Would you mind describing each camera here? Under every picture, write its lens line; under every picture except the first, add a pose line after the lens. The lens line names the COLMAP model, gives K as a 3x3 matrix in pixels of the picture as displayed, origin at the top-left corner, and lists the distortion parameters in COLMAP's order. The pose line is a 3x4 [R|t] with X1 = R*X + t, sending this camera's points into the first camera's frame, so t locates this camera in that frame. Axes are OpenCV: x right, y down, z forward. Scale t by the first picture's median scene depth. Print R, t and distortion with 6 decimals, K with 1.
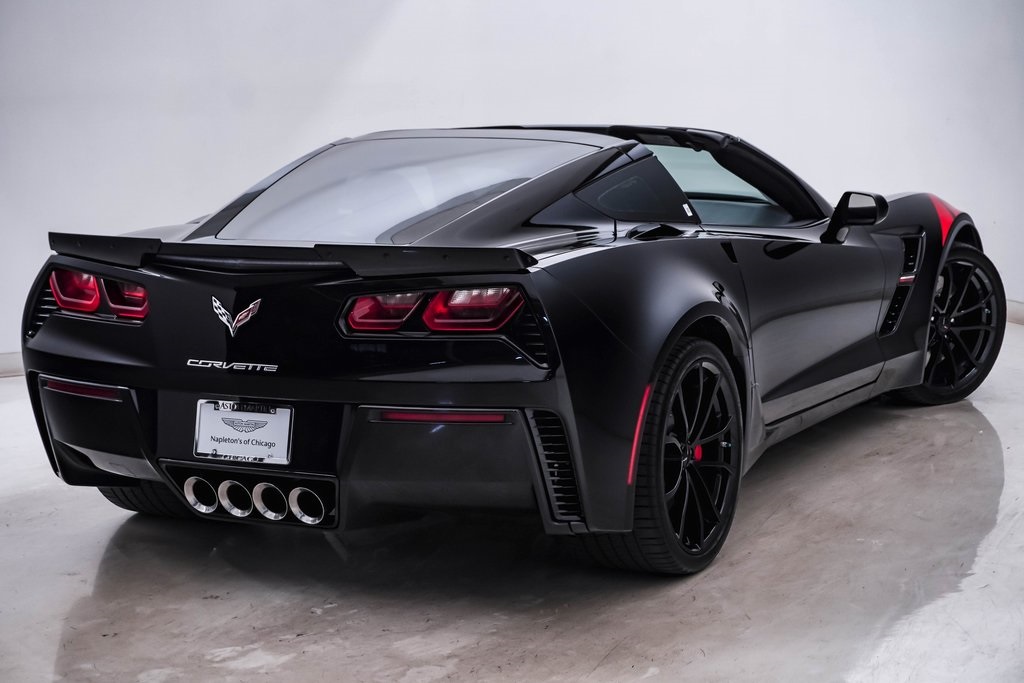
lens RADIAL K [[2173.5, 0, 513.1], [0, 2173.5, 347.0], [0, 0, 1]] dist [0.014193, 0.000000]
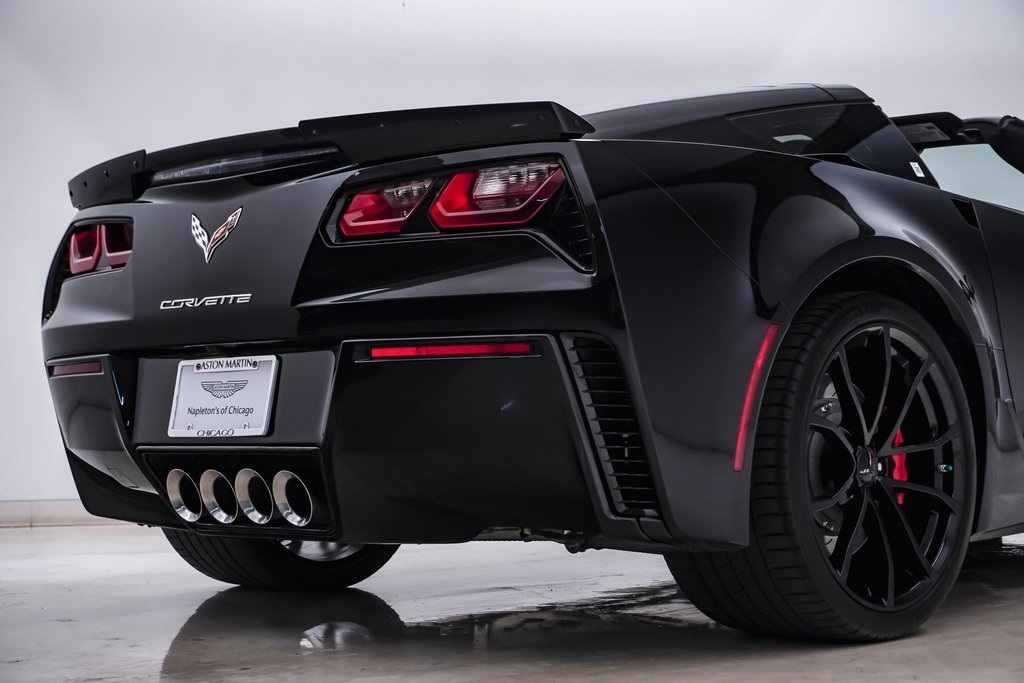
lens RADIAL K [[1943.2, 0, 510.2], [0, 1943.2, 346.1], [0, 0, 1]] dist [0.023554, 0.000000]
pose [[0.958303, -0.005893, -0.285692, 0.154522], [-0.045805, 0.983691, -0.173936, 0.130783], [0.282058, 0.179769, 0.942404, 0.409231]]
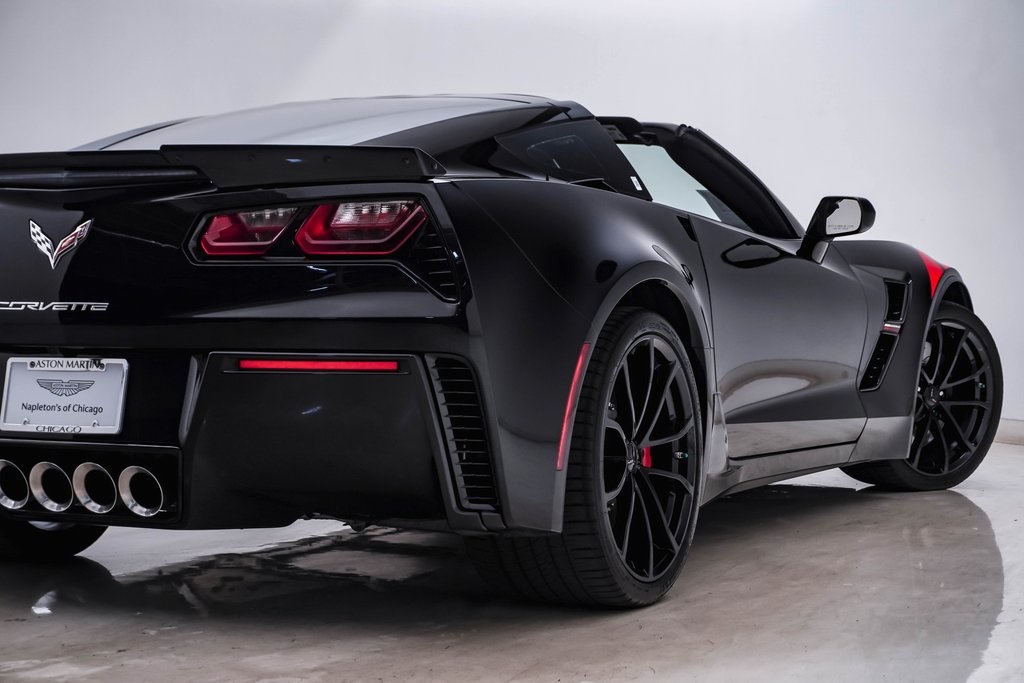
lens RADIAL K [[2173.5, 0, 513.3], [0, 2173.5, 338.3], [0, 0, 1]] dist [0.014193, 0.000000]
pose [[0.999452, 0.021070, 0.025530, 0.016200], [-0.017636, 0.991618, -0.127992, 0.115074], [-0.028013, 0.127471, 0.991447, 0.222755]]
